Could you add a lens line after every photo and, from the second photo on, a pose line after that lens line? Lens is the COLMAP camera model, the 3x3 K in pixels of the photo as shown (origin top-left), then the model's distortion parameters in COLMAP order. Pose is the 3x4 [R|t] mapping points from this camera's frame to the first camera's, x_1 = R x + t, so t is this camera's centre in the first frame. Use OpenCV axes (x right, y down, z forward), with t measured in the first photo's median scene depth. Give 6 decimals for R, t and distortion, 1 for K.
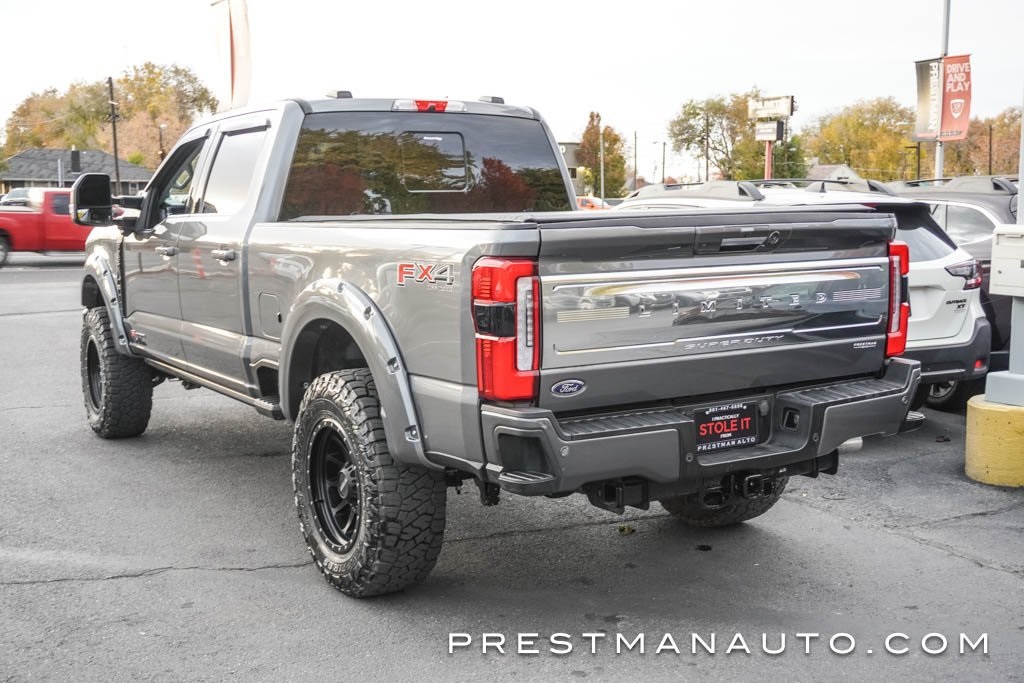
lens RADIAL K [[1221.7, 0, 512.9], [0, 1221.7, 339.2], [0, 0, 1]] dist [0.007879, 0.000000]
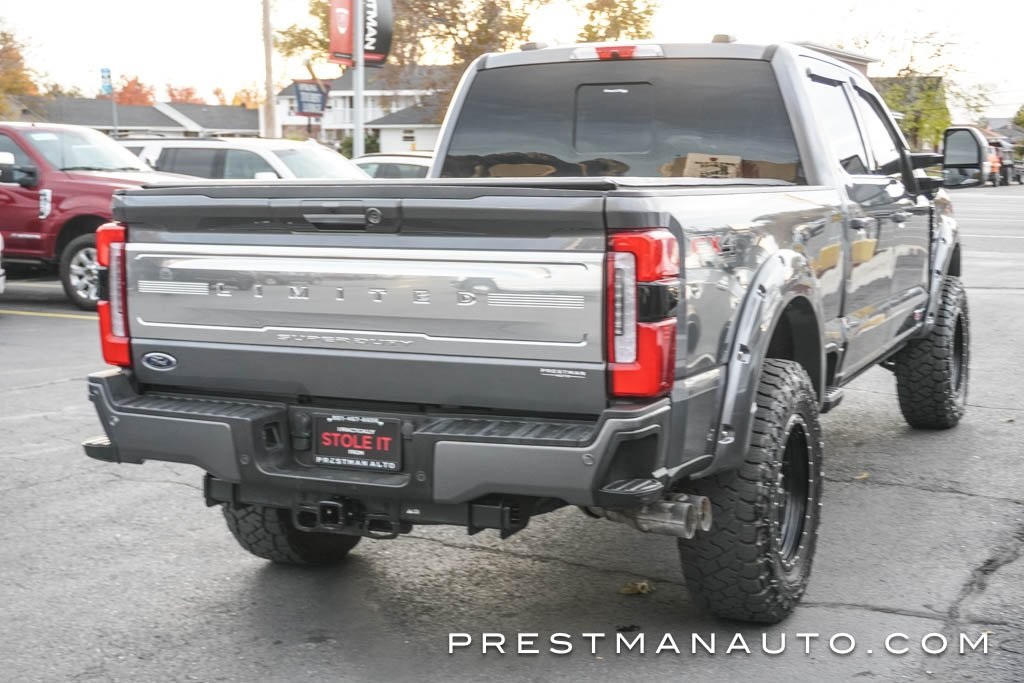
lens RADIAL K [[1462.7, 0, 511.5], [0, 1462.7, 341.9], [0, 0, 1]] dist [-0.003671, 0.000000]
pose [[0.551996, 0.110588, -0.826481, 1.013497], [-0.098492, 0.992875, 0.067070, -0.070575], [0.828010, 0.044379, 0.558955, 0.512779]]
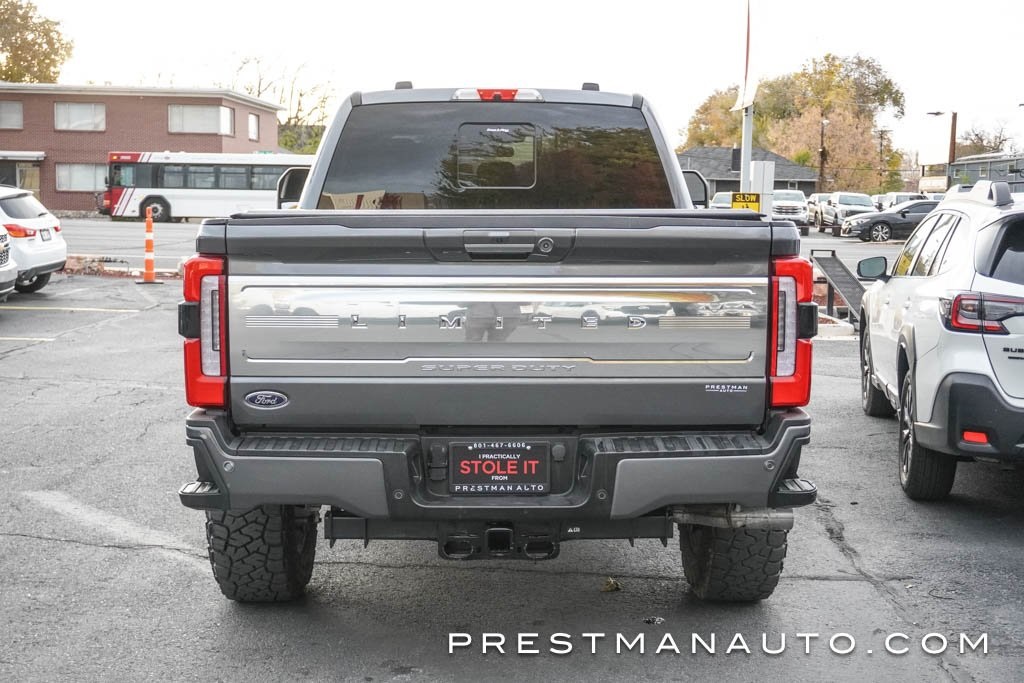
lens RADIAL K [[1324.7, 0, 511.6], [0, 1324.7, 344.7], [0, 0, 1]] dist [-0.015483, 0.000000]
pose [[0.856974, 0.072183, -0.510279, 0.621629], [-0.075074, 0.997066, 0.014963, -0.026334], [0.509862, 0.025485, 0.859878, 0.209522]]
